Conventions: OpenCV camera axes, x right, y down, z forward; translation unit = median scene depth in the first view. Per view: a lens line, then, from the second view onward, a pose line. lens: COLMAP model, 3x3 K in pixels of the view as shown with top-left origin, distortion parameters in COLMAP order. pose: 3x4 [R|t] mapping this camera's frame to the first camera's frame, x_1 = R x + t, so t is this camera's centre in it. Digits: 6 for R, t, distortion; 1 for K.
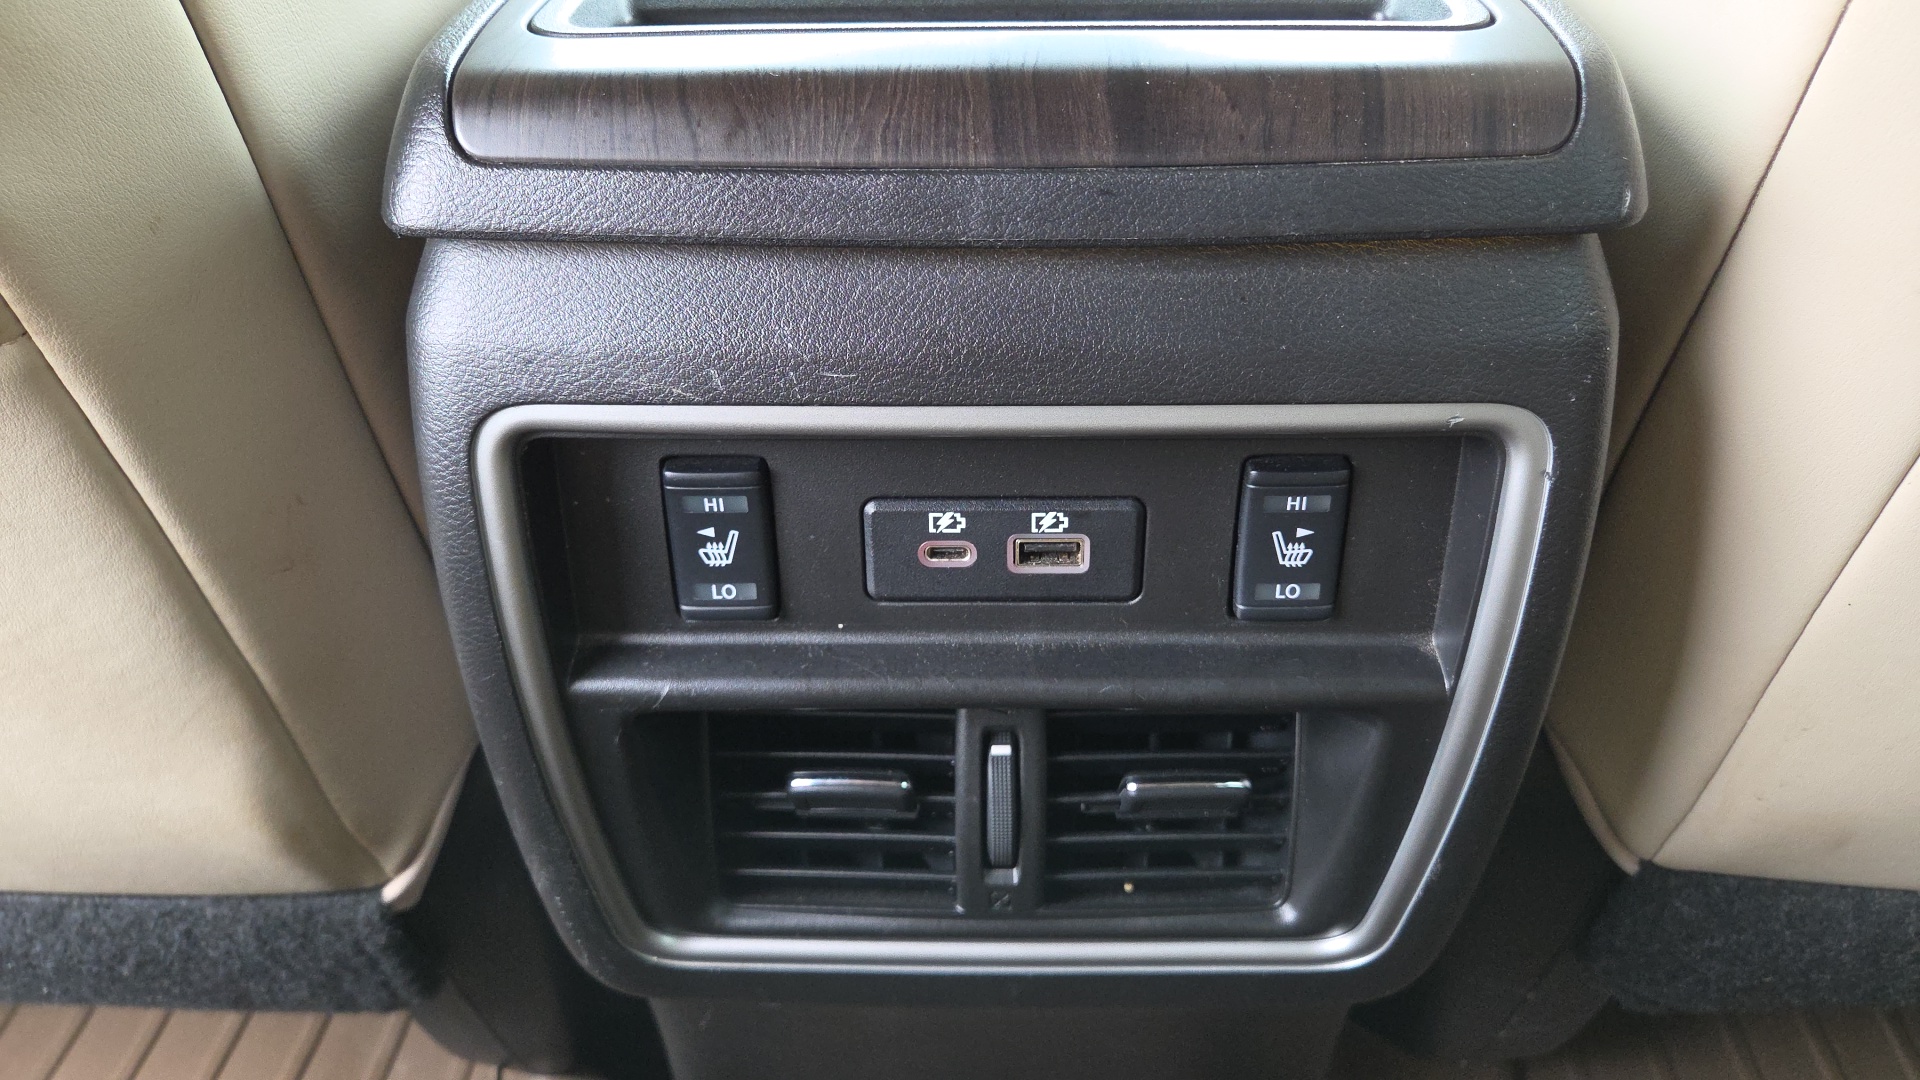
lens RADIAL K [[1315.0, 0, 952.4], [0, 1315.0, 548.6], [0, 0, 1]] dist [0.046590, -0.057695]
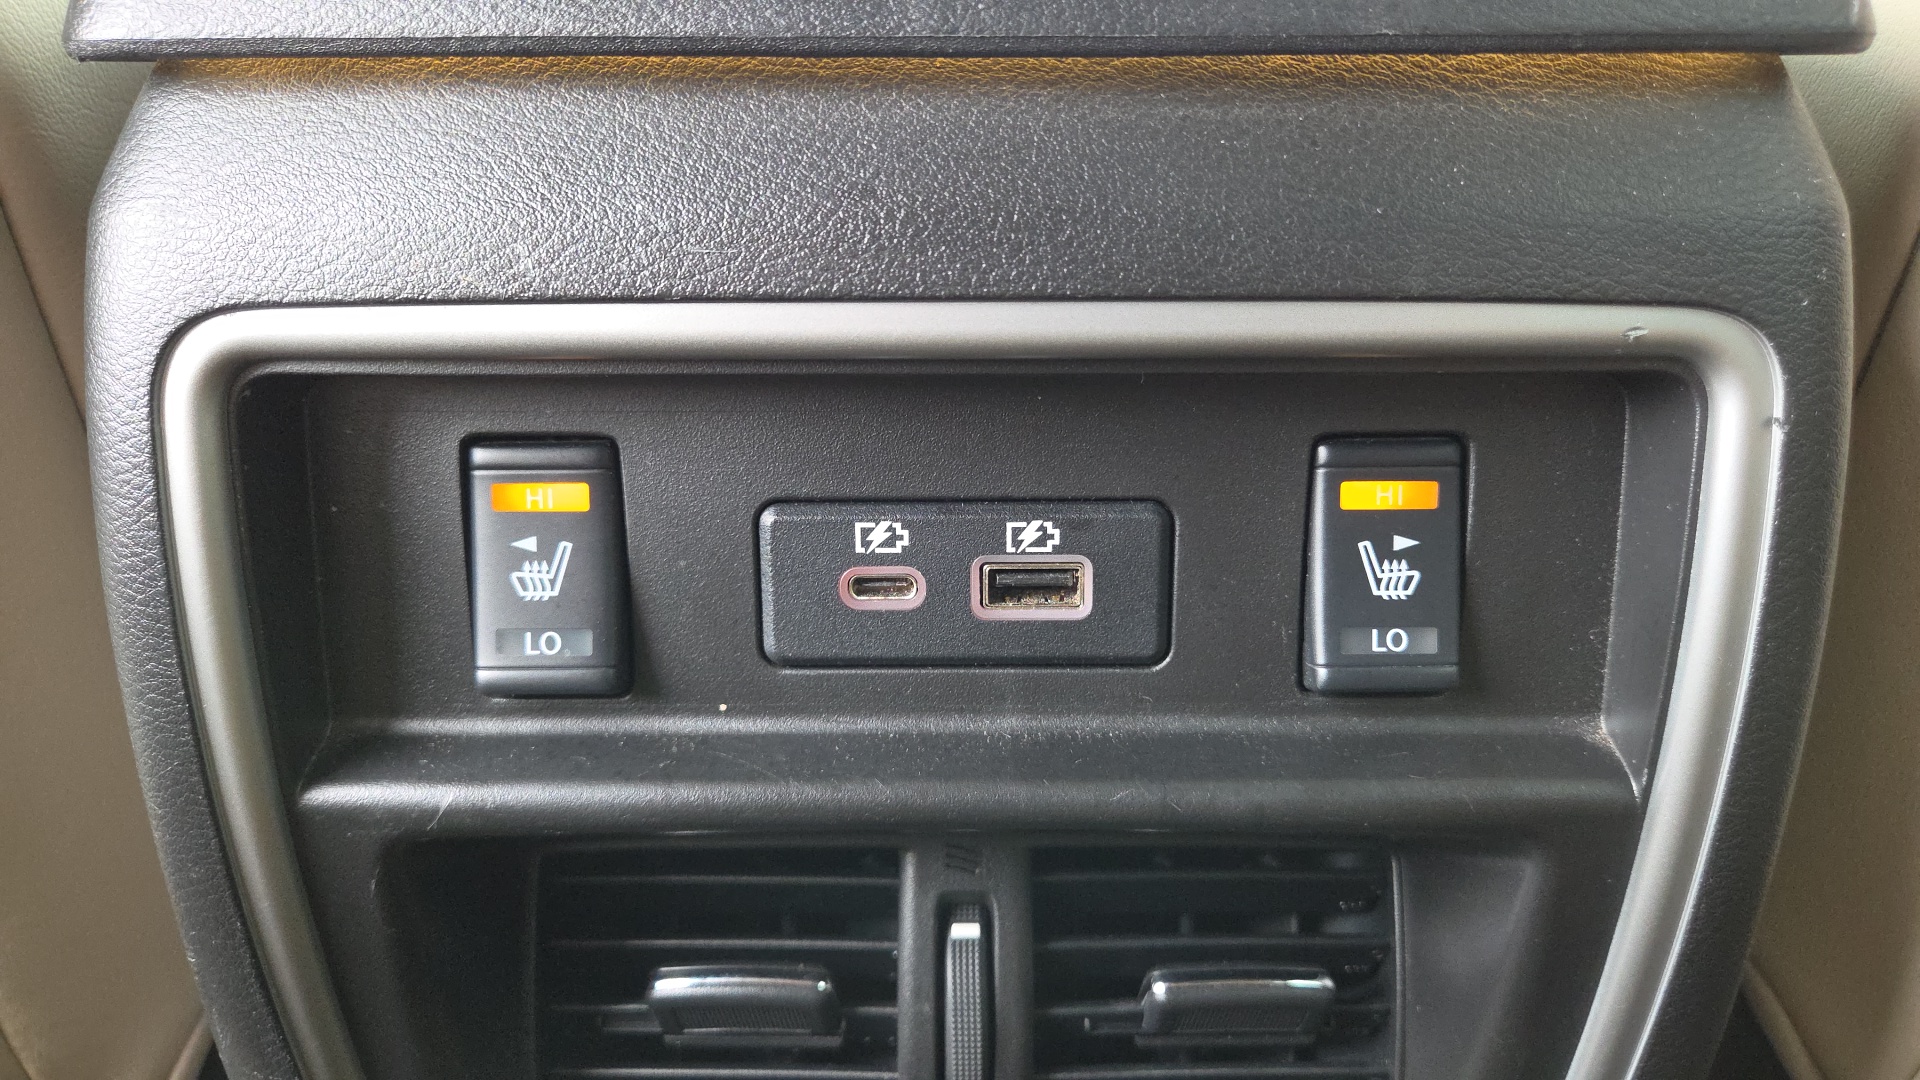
lens RADIAL K [[1309.3, 0, 960.0], [0, 1309.3, 540.0], [0, 0, 1]] dist [0.027455, -0.058529]
pose [[0.999814, 0.006389, 0.018188, 0.023592], [-0.001543, 0.966978, -0.254854, 0.151034], [-0.019216, 0.254778, 0.966809, 0.340204]]
